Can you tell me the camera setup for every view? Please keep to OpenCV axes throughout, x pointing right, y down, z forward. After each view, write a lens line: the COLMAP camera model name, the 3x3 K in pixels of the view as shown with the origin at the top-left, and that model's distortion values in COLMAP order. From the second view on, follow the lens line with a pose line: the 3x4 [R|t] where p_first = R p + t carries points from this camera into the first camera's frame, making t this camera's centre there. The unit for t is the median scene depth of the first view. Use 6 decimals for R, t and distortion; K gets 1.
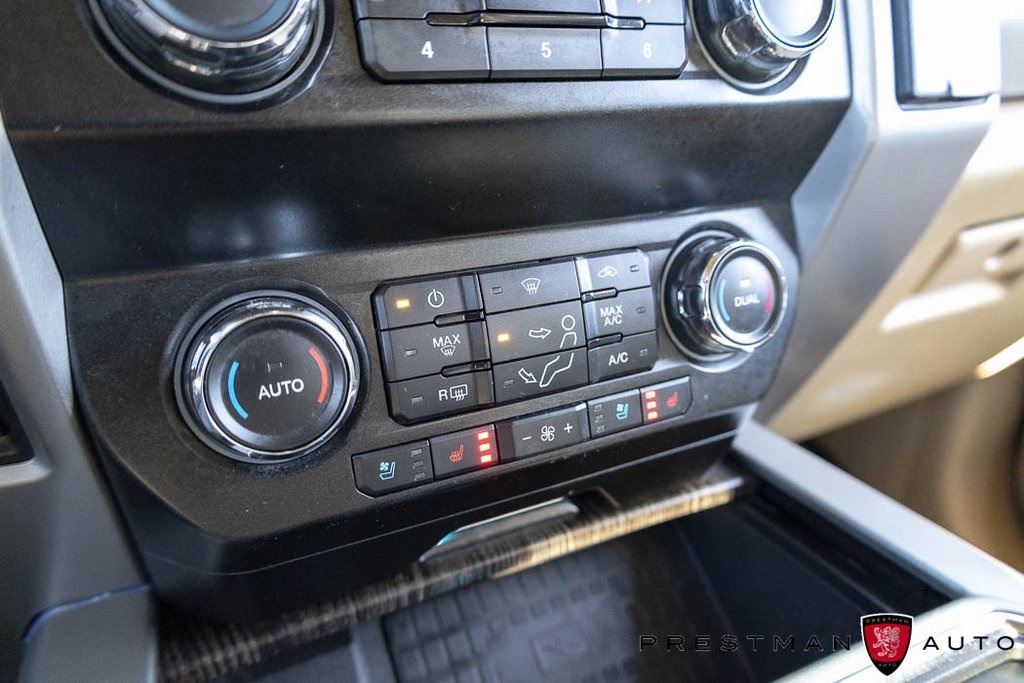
lens RADIAL K [[666.6, 0, 513.1], [0, 666.6, 326.1], [0, 0, 1]] dist [0.001546, 0.022081]
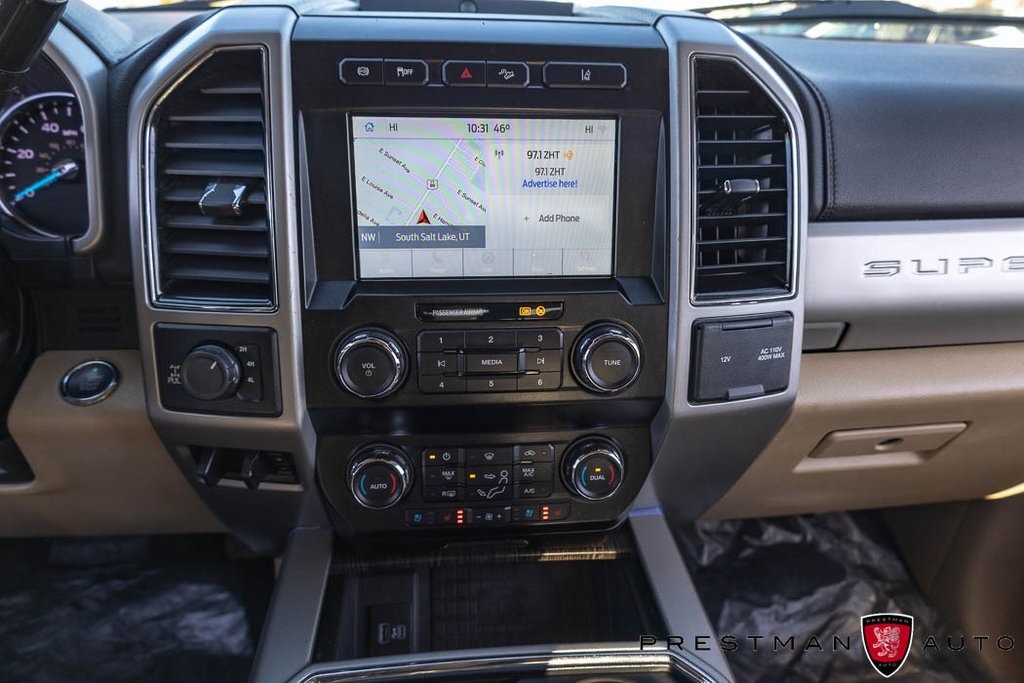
lens RADIAL K [[666.6, 0, 504.1], [0, 666.6, 331.1], [0, 0, 1]] dist [0.001546, 0.022081]
pose [[0.937878, 0.186945, -0.292296, 0.610269], [-0.155975, 0.979678, 0.126108, -0.714672], [0.309932, -0.072683, 0.947977, -1.042573]]
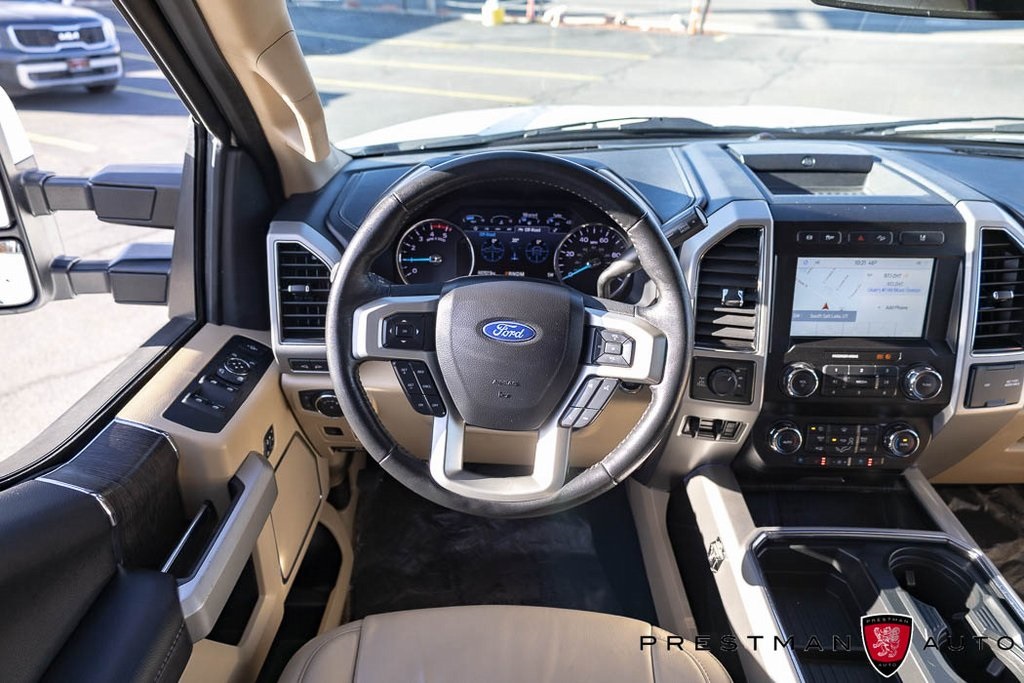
lens RADIAL K [[666.6, 0, 524.3], [0, 666.6, 337.7], [0, 0, 1]] dist [0.001546, 0.022081]
pose [[0.888987, 0.232312, -0.394630, -0.225919], [-0.173490, 0.968386, 0.179250, -0.967907], [0.423796, -0.090886, 0.901186, -3.426307]]
